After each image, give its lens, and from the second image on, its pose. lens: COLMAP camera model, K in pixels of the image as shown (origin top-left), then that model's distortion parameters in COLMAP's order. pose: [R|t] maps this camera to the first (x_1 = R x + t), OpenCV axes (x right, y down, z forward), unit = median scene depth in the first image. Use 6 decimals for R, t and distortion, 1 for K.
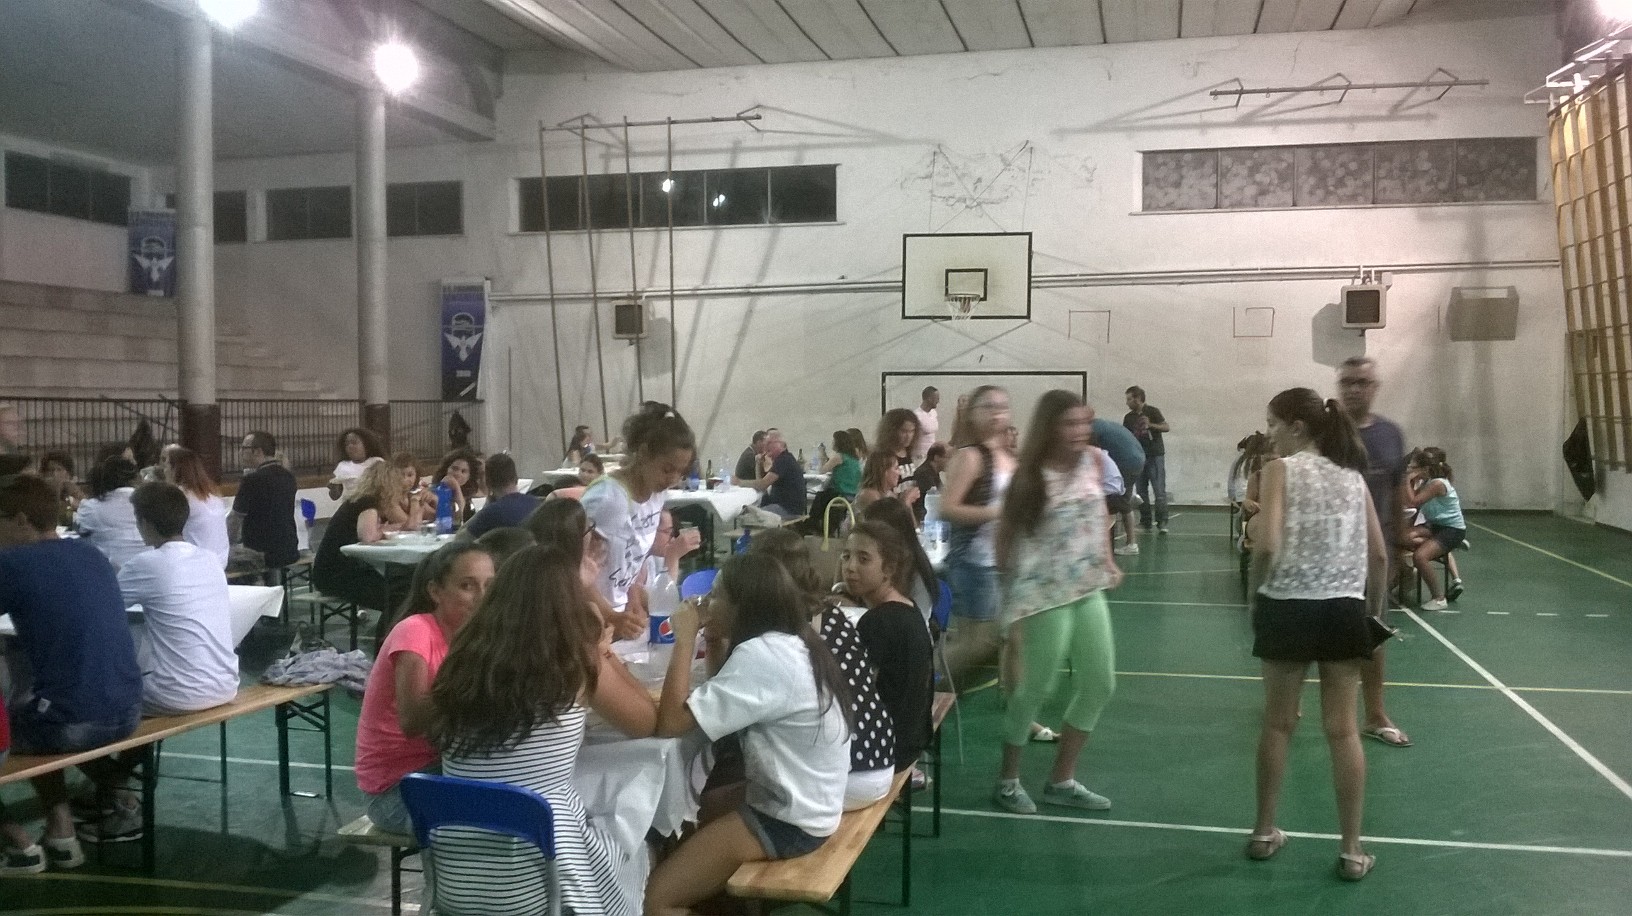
lens RADIAL K [[1399.7, 0, 808.2], [0, 1399.7, 452.0], [0, 0, 1]] dist [-0.005148, -0.054388]
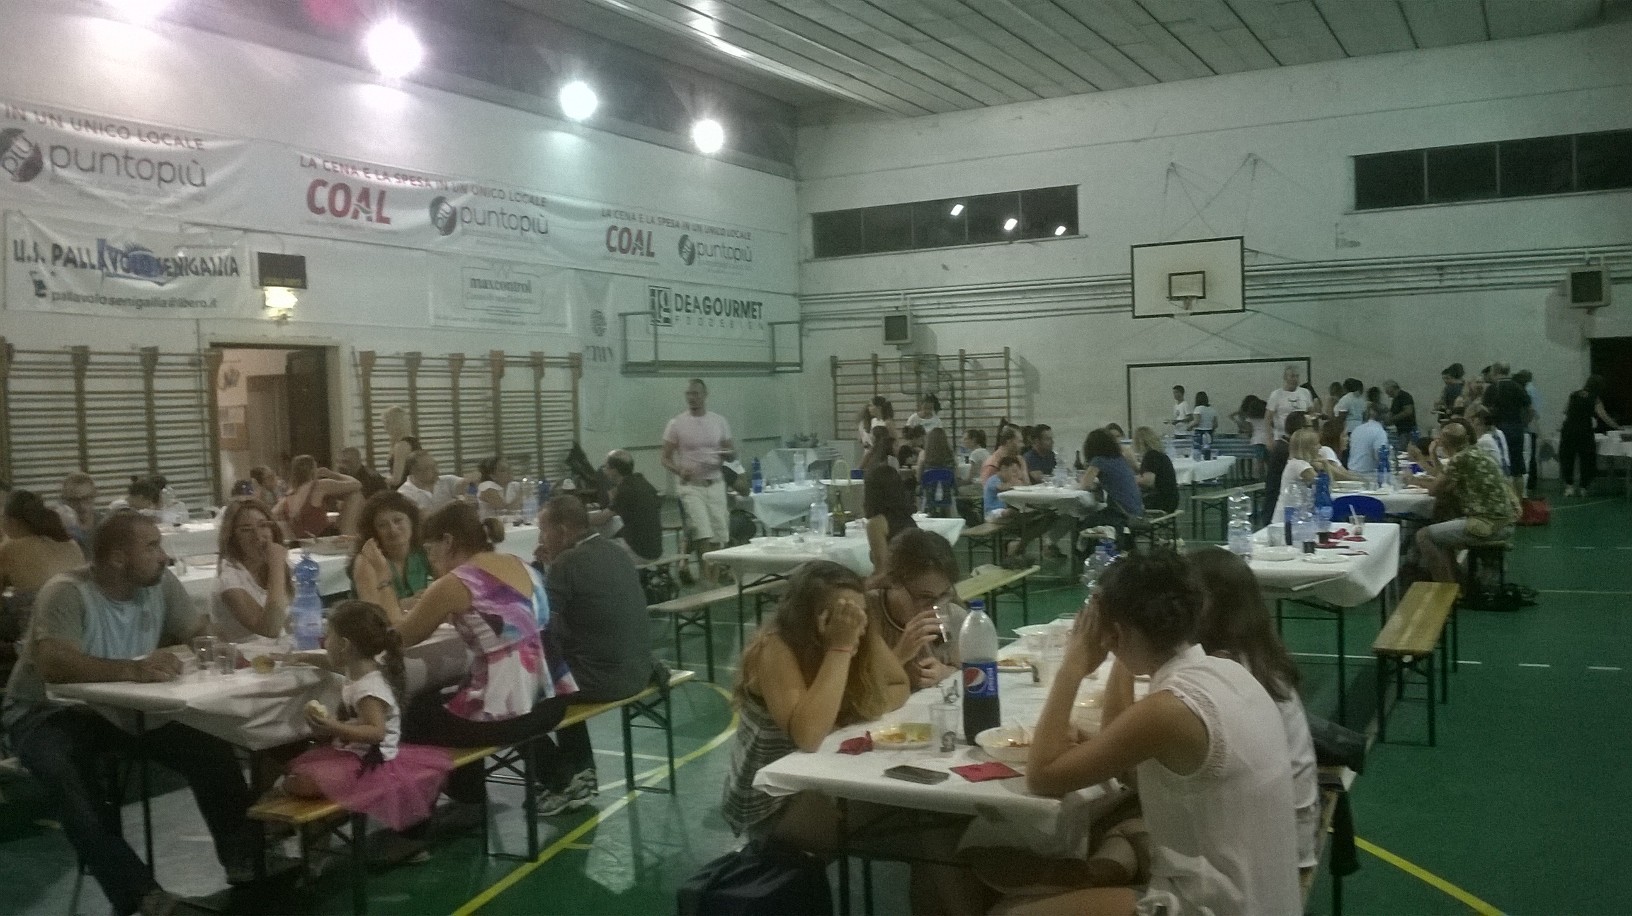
lens RADIAL K [[1399.7, 0, 807.6], [0, 1399.7, 464.6], [0, 0, 1]] dist [-0.005148, -0.054388]
pose [[0.973727, -0.019257, -0.226904, 0.062884], [0.017713, 0.999804, -0.008840, 0.029987], [0.227030, 0.004589, 0.973877, -0.167868]]
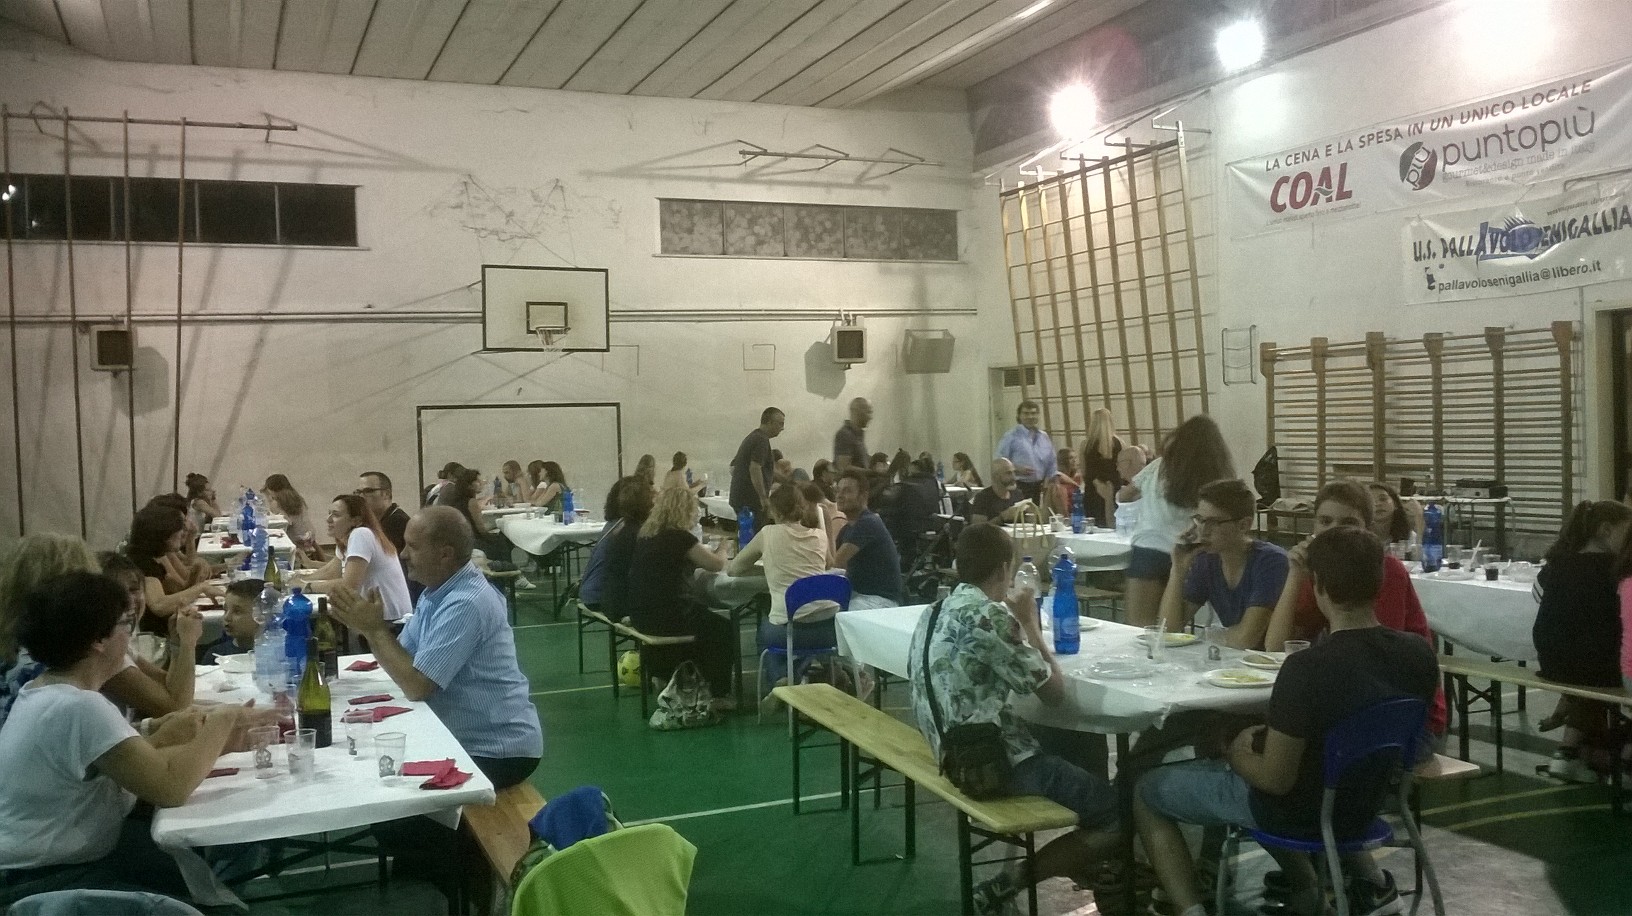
lens RADIAL K [[1399.7, 0, 815.6], [0, 1399.7, 451.8], [0, 0, 1]] dist [-0.005148, -0.054388]
pose [[0.793391, -0.031934, 0.607874, -0.328755], [0.048992, 0.998733, -0.011476, -0.001330], [-0.606738, 0.038886, 0.793950, 0.078630]]
